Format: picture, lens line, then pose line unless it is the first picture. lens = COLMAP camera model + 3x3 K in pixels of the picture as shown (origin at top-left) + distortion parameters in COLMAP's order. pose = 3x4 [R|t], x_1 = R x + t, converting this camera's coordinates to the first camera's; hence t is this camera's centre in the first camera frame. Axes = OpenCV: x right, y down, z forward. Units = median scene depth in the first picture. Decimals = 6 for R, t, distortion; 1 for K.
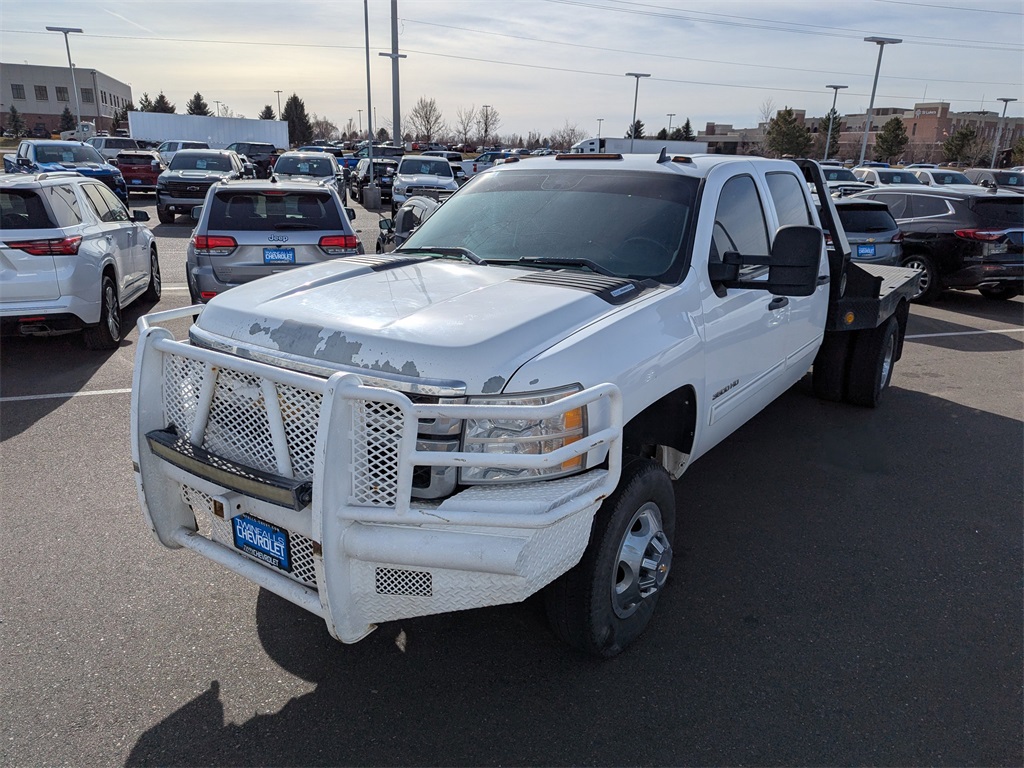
lens RADIAL K [[714.5, 0, 512.0], [0, 714.5, 384.0], [0, 0, 1]] dist [0.040345, -0.033613]
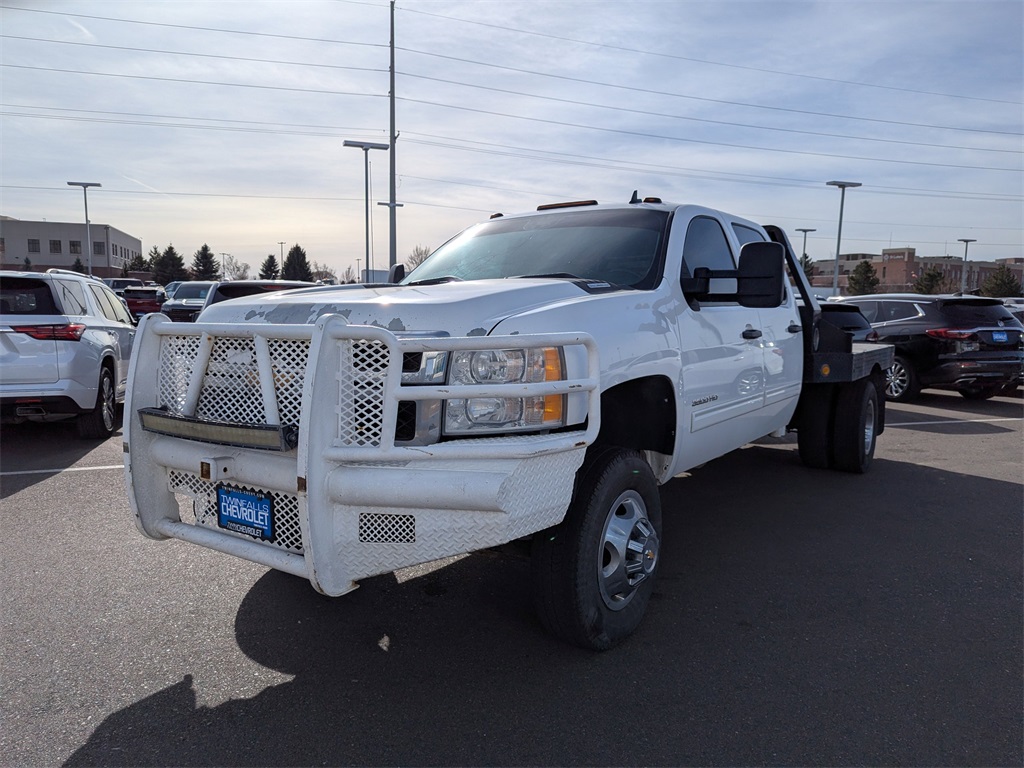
lens RADIAL K [[714.1, 0, 509.3], [0, 714.1, 387.6], [0, 0, 1]] dist [0.042424, -0.035095]
pose [[0.999909, -0.011275, 0.007456, 0.011838], [0.012458, 0.982719, -0.184684, 0.218603], [-0.005245, 0.184760, 0.982770, -0.016146]]
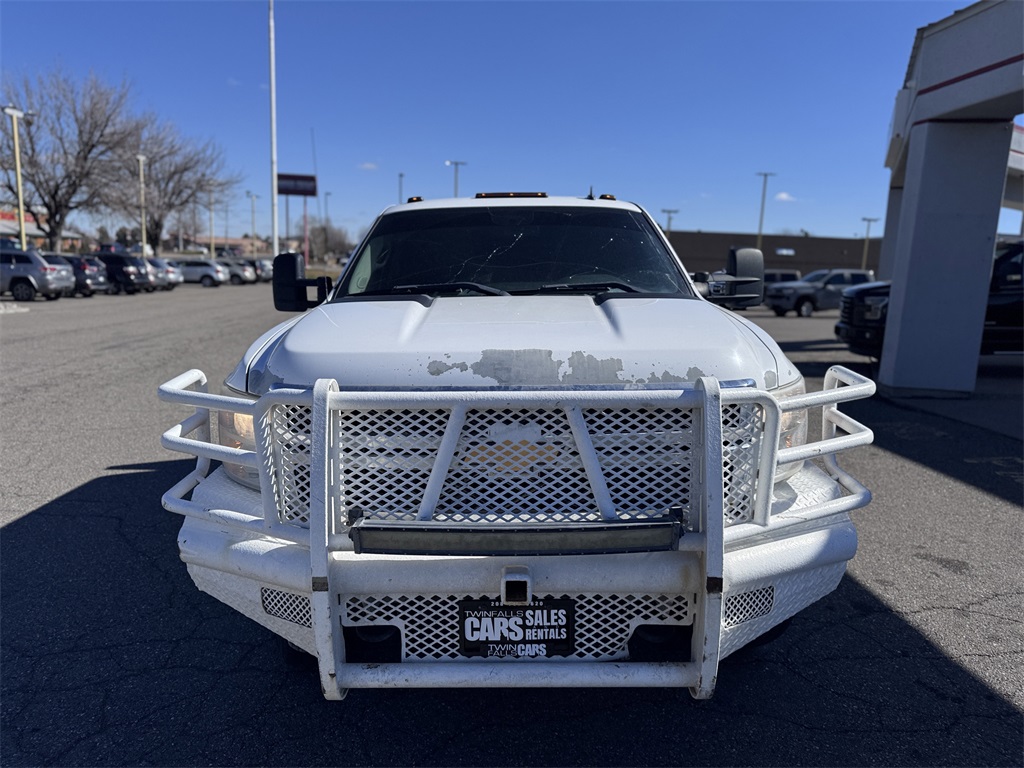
lens RADIAL K [[712.9, 0, 514.4], [0, 712.9, 383.9], [0, 0, 1]] dist [0.063966, -0.087338]
pose [[0.816194, -0.114674, 0.566284, -0.707434], [0.178328, 0.982253, -0.058119, 0.001268], [-0.549570, 0.148421, 0.822158, 0.301593]]
